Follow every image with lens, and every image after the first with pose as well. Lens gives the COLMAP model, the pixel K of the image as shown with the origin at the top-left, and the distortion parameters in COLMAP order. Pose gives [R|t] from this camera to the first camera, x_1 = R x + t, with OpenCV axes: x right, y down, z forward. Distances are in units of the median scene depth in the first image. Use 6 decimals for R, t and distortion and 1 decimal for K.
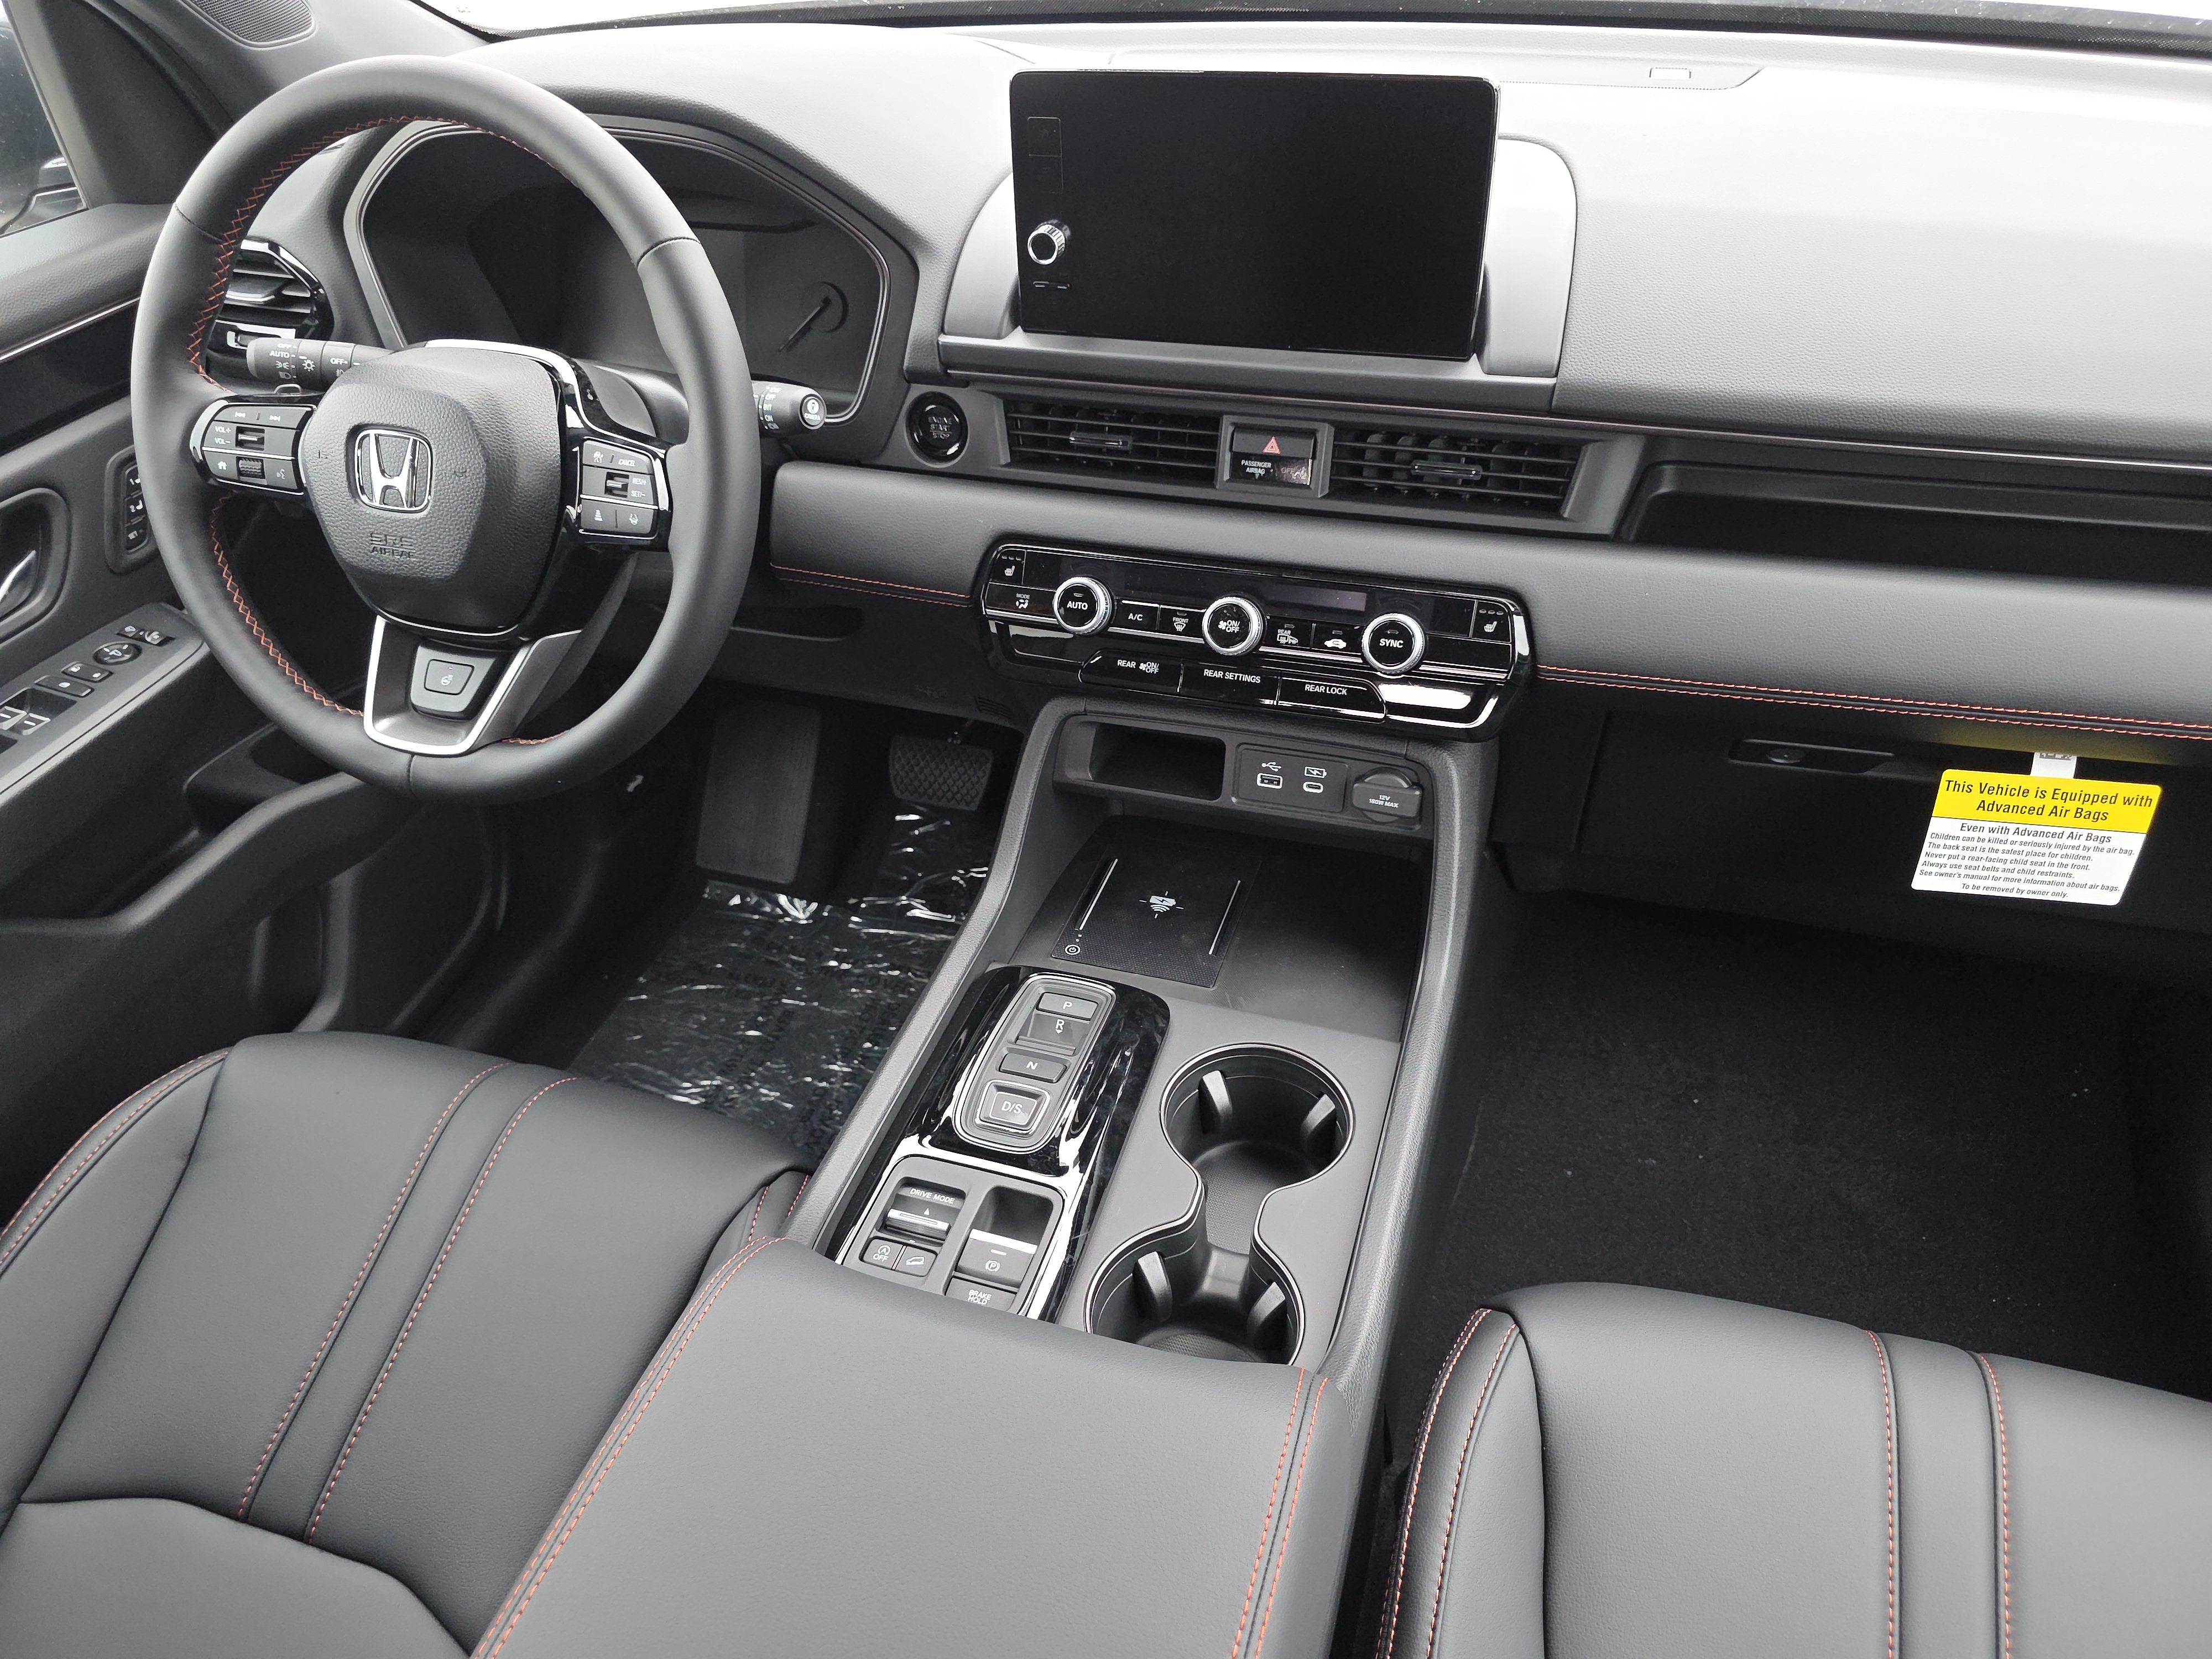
lens RADIAL K [[1531.4, 0, 1089.5], [0, 1531.4, 887.8], [0, 0, 1]] dist [0.038711, -0.037753]
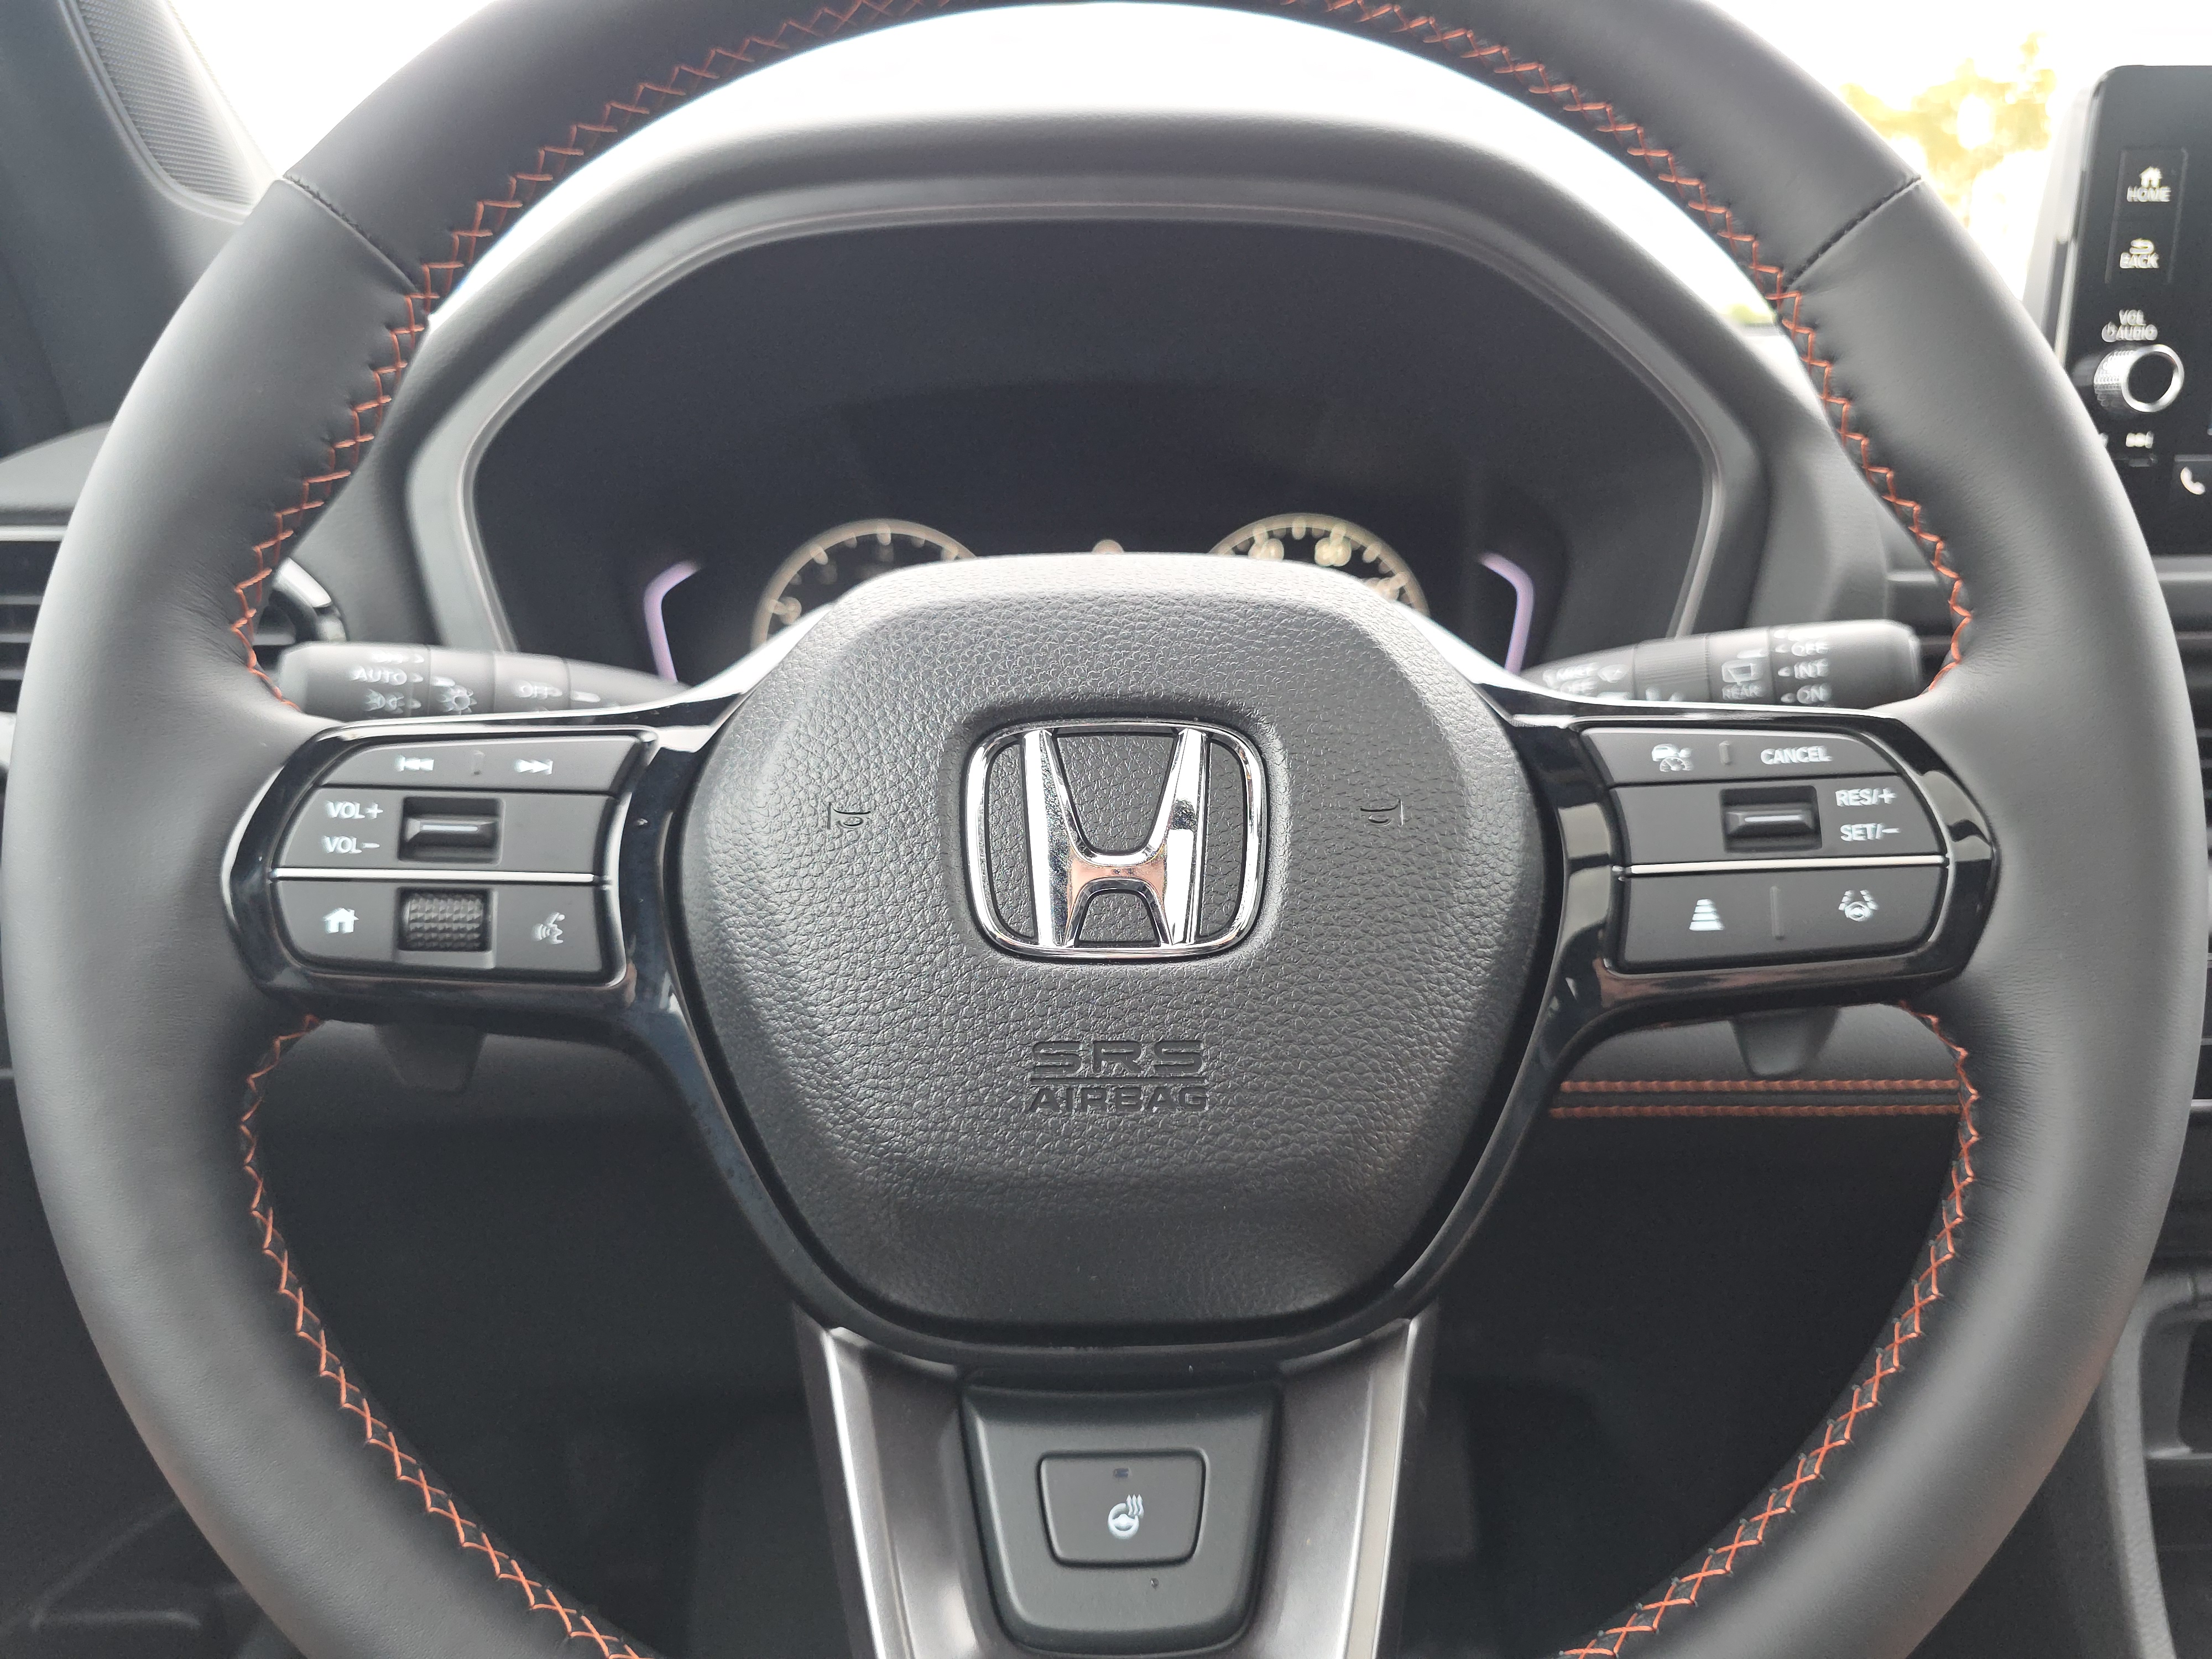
lens RADIAL K [[1576.0, 0, 1113.1], [0, 1576.0, 844.0], [0, 0, 1]] dist [-0.001031, -0.011284]
pose [[0.939845, -0.062641, 0.335808, -0.514989], [0.191105, 0.911232, -0.364877, -0.142495], [-0.283143, 0.407103, 0.868388, 0.671963]]
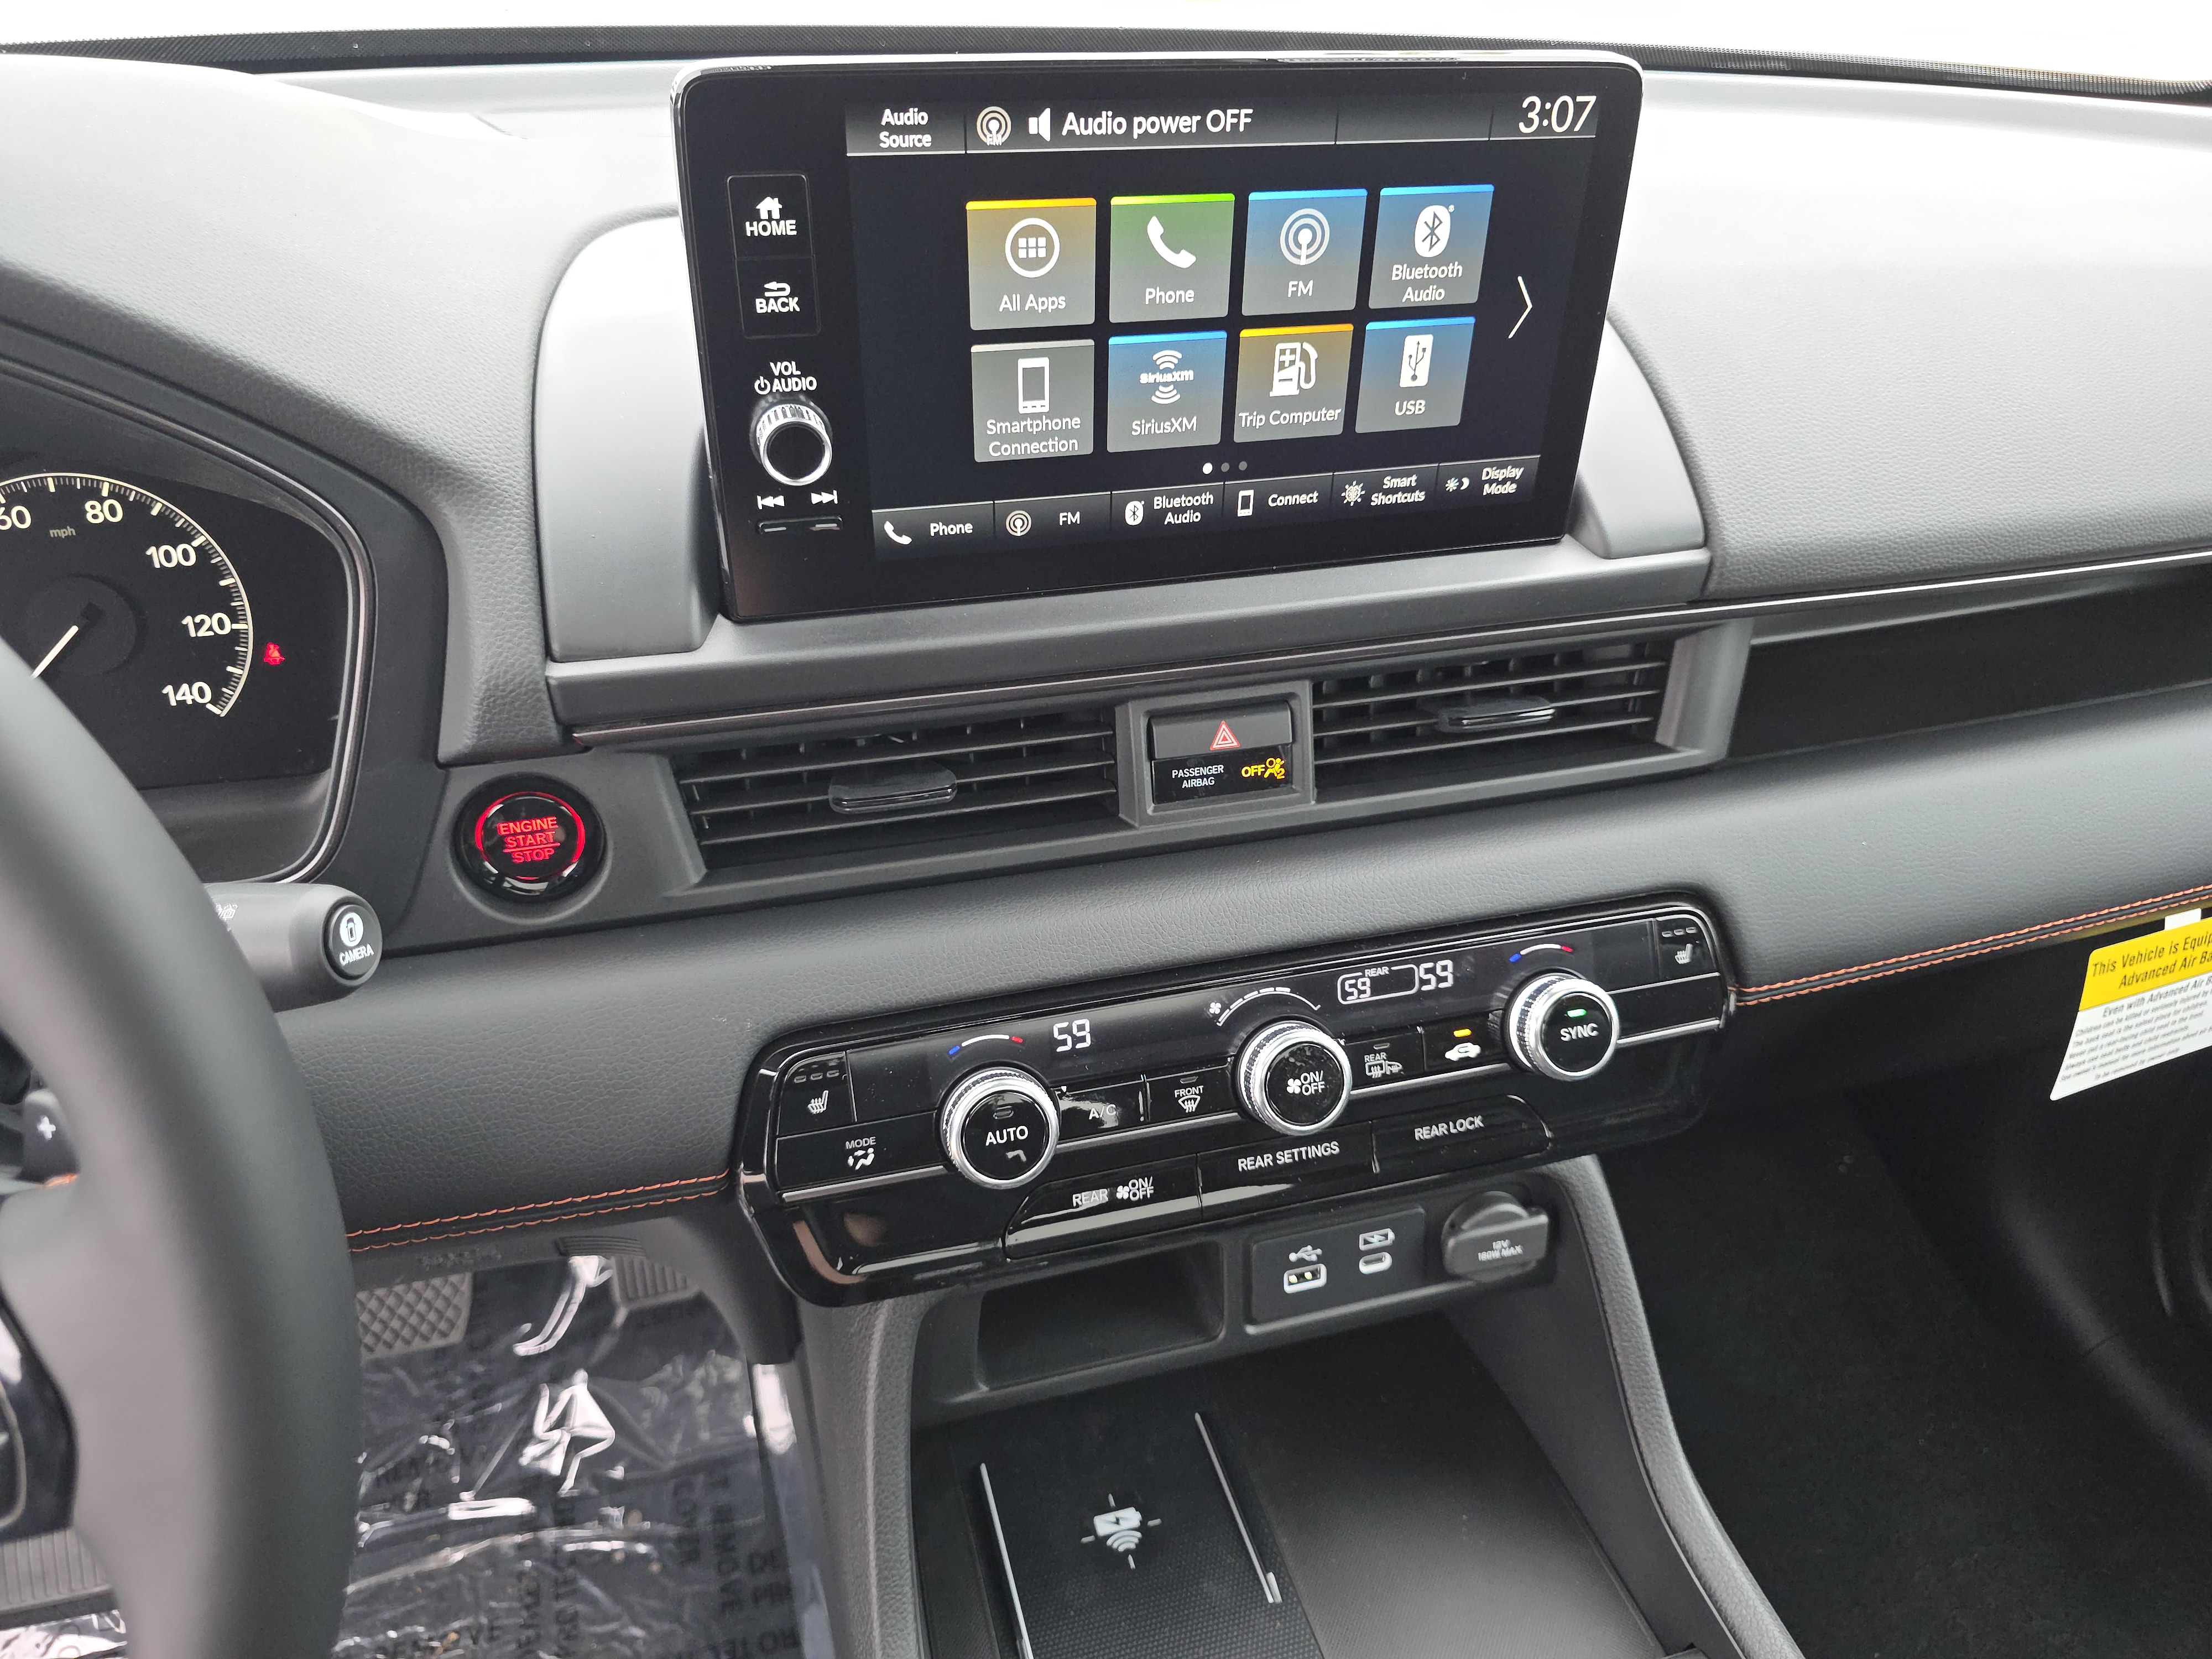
lens RADIAL K [[1531.4, 0, 1117.9], [0, 1531.4, 840.2], [0, 0, 1]] dist [0.038711, -0.037753]
pose [[0.821134, -0.258825, 0.508674, -0.203349], [0.304689, 0.952424, -0.007233, -0.260384], [-0.482602, 0.160926, 0.860929, 0.550783]]
